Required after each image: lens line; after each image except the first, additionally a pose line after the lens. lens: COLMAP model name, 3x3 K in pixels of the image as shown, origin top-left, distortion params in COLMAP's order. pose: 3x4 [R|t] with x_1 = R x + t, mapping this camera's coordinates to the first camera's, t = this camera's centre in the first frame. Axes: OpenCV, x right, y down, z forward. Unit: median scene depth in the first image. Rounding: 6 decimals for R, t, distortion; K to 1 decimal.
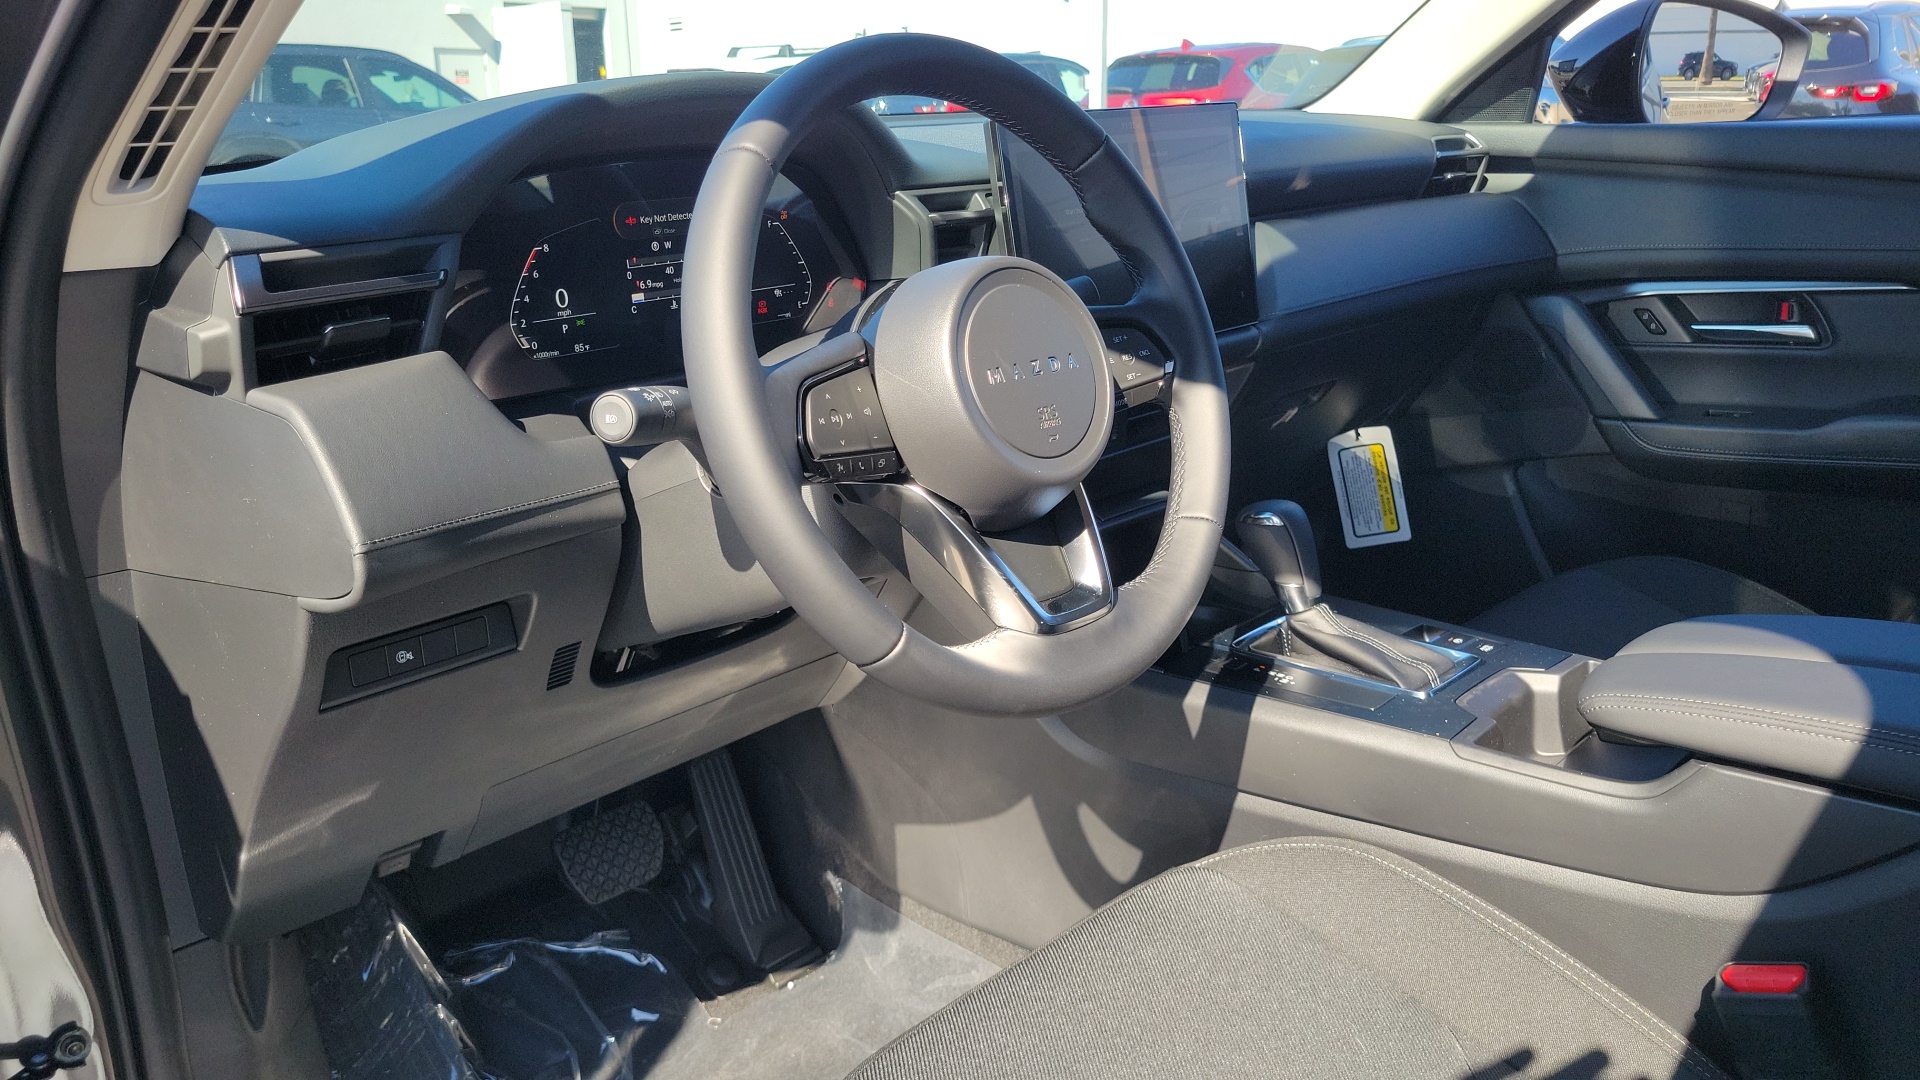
lens RADIAL K [[1455.8, 0, 952.8], [0, 1455.8, 541.6], [0, 0, 1]] dist [0.031463, -0.020282]
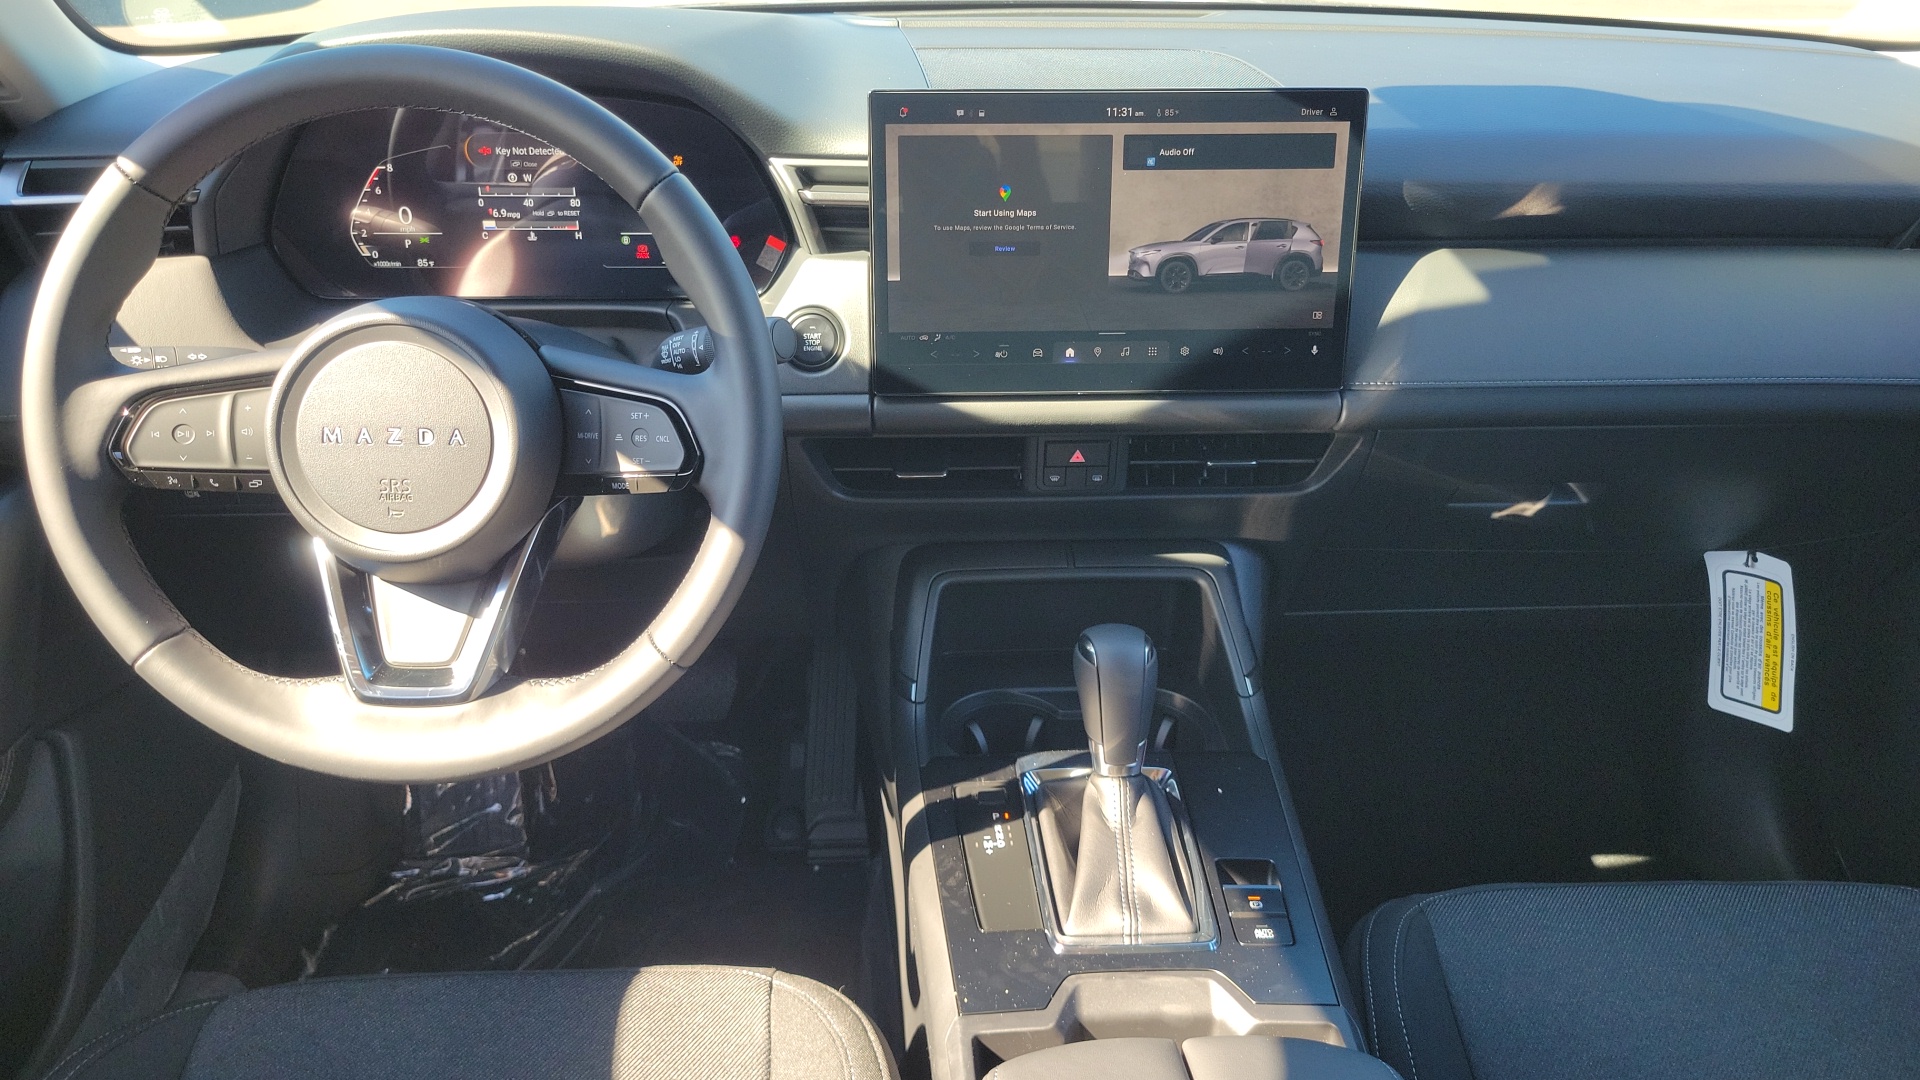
lens RADIAL K [[1455.8, 0, 964.4], [0, 1455.8, 527.9], [0, 0, 1]] dist [0.031463, -0.020282]
pose [[0.719543, 0.348029, -0.600944, 0.725319], [-0.231278, 0.936050, 0.265180, -0.318354], [0.654804, -0.051824, 0.754020, 0.424613]]
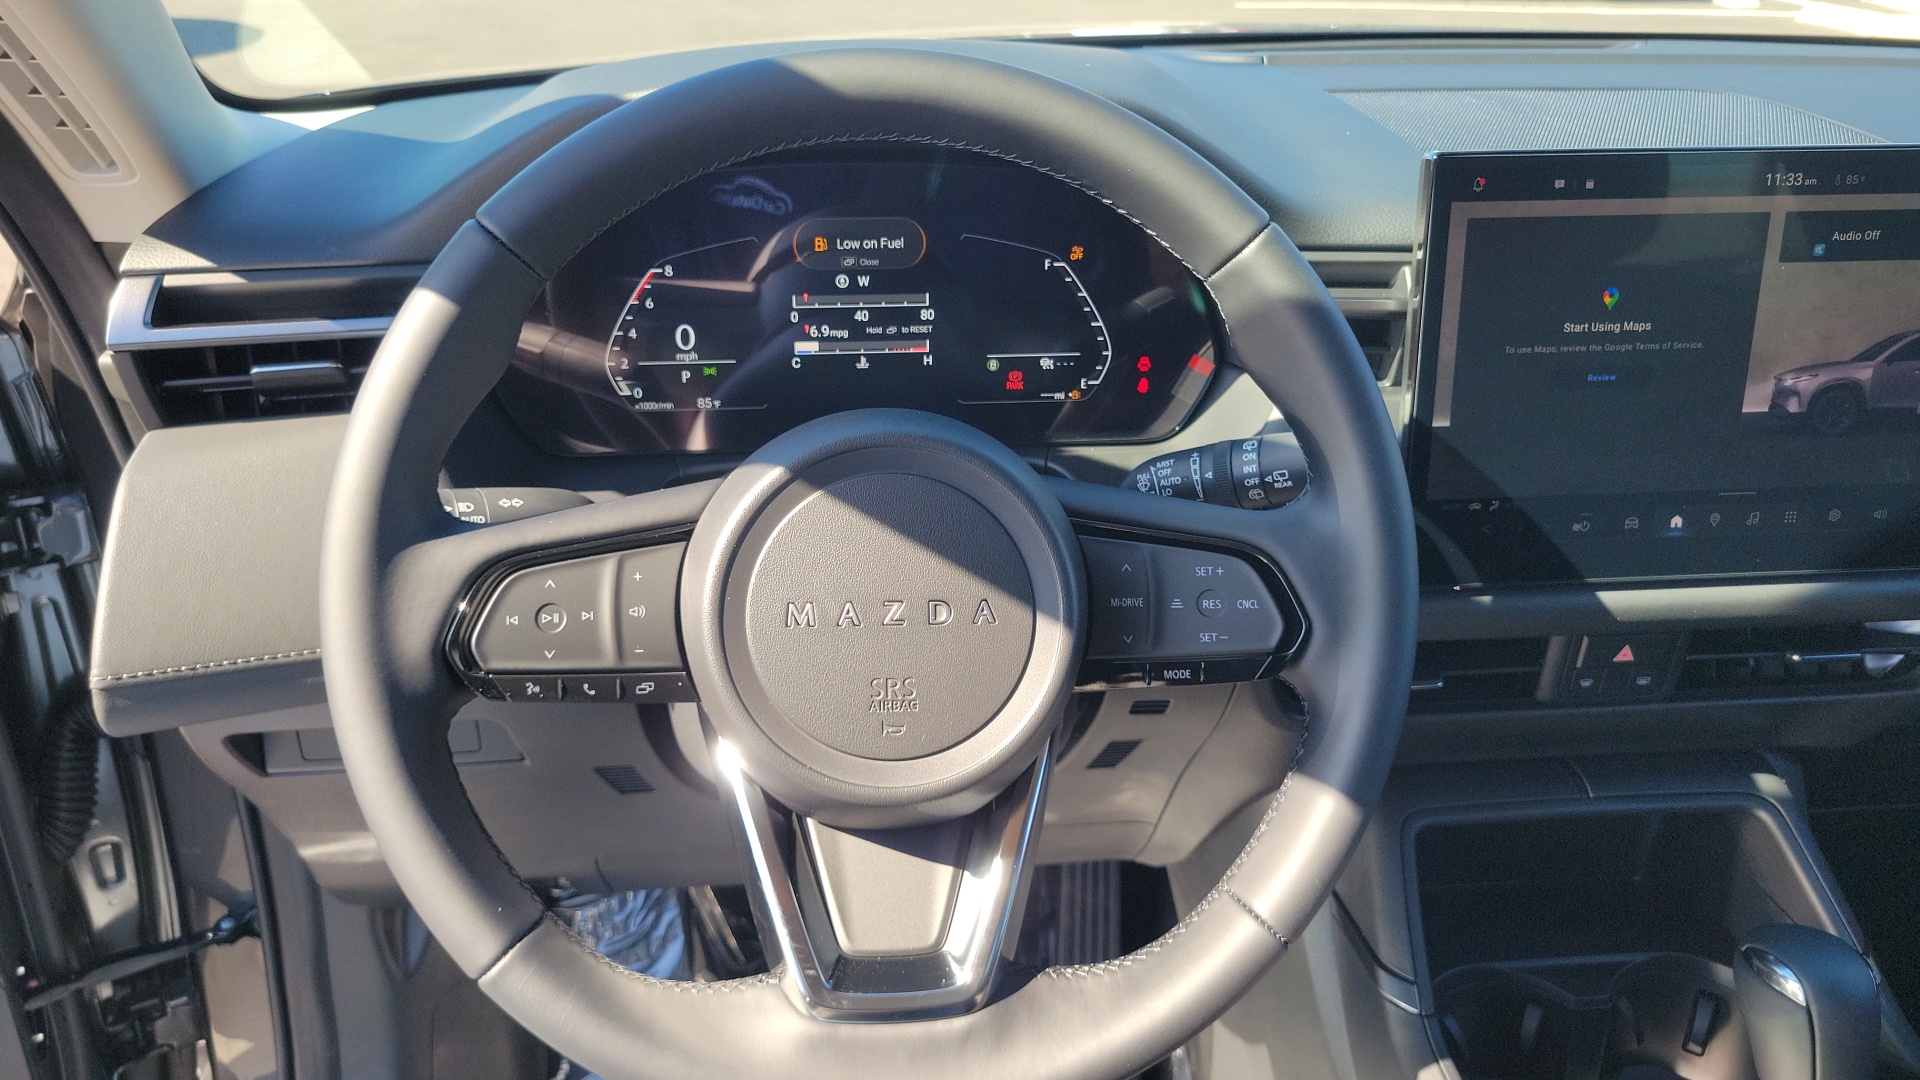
lens RADIAL K [[1455.8, 0, 946.8], [0, 1455.8, 540.4], [0, 0, 1]] dist [0.031463, -0.020282]
pose [[0.759319, 0.319684, -0.566778, 0.279290], [-0.223101, 0.946107, 0.234748, -0.261929], [0.611278, -0.051800, 0.789719, 0.464092]]
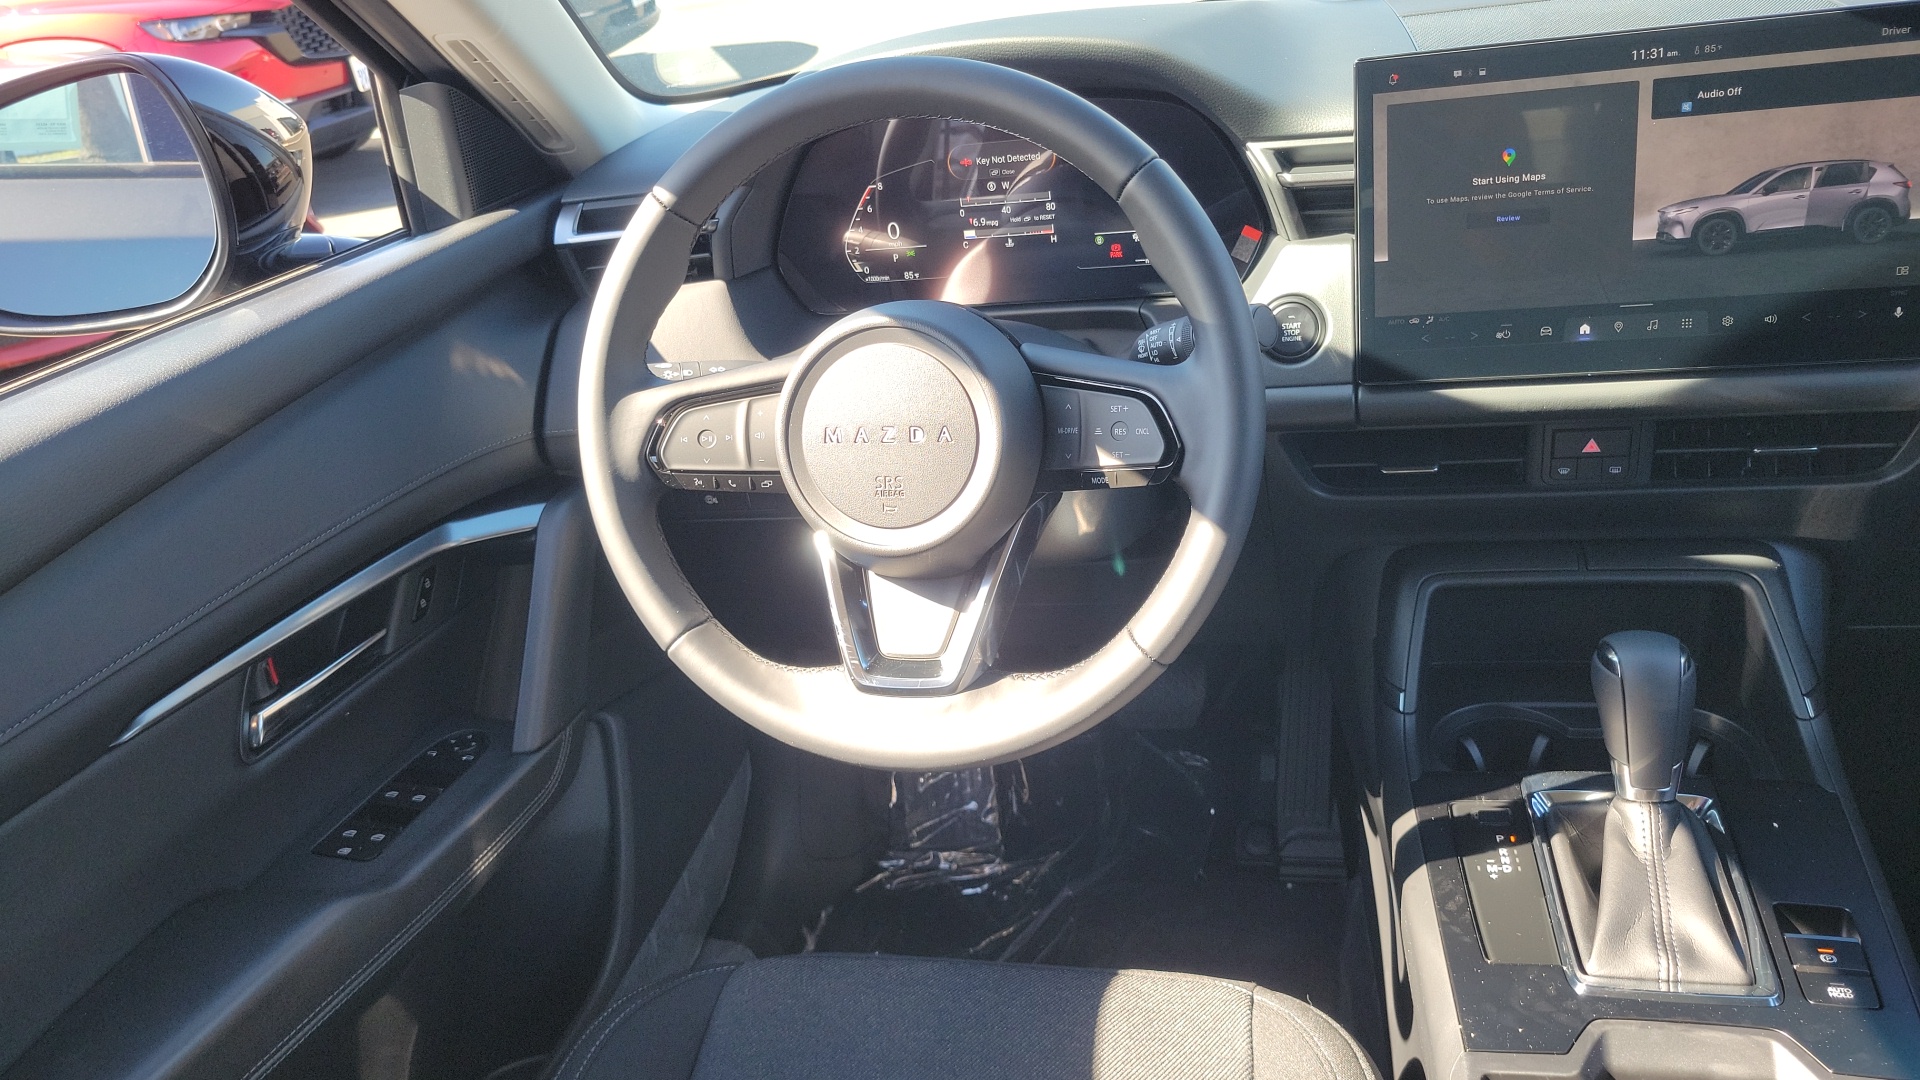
lens RADIAL K [[1455.8, 0, 971.9], [0, 1455.8, 548.3], [0, 0, 1]] dist [0.031463, -0.020282]
pose [[0.508517, 0.346797, -0.788126, 0.702141], [-0.139505, 0.936395, 0.322028, -0.294620], [0.849676, -0.053809, 0.524553, 0.428796]]
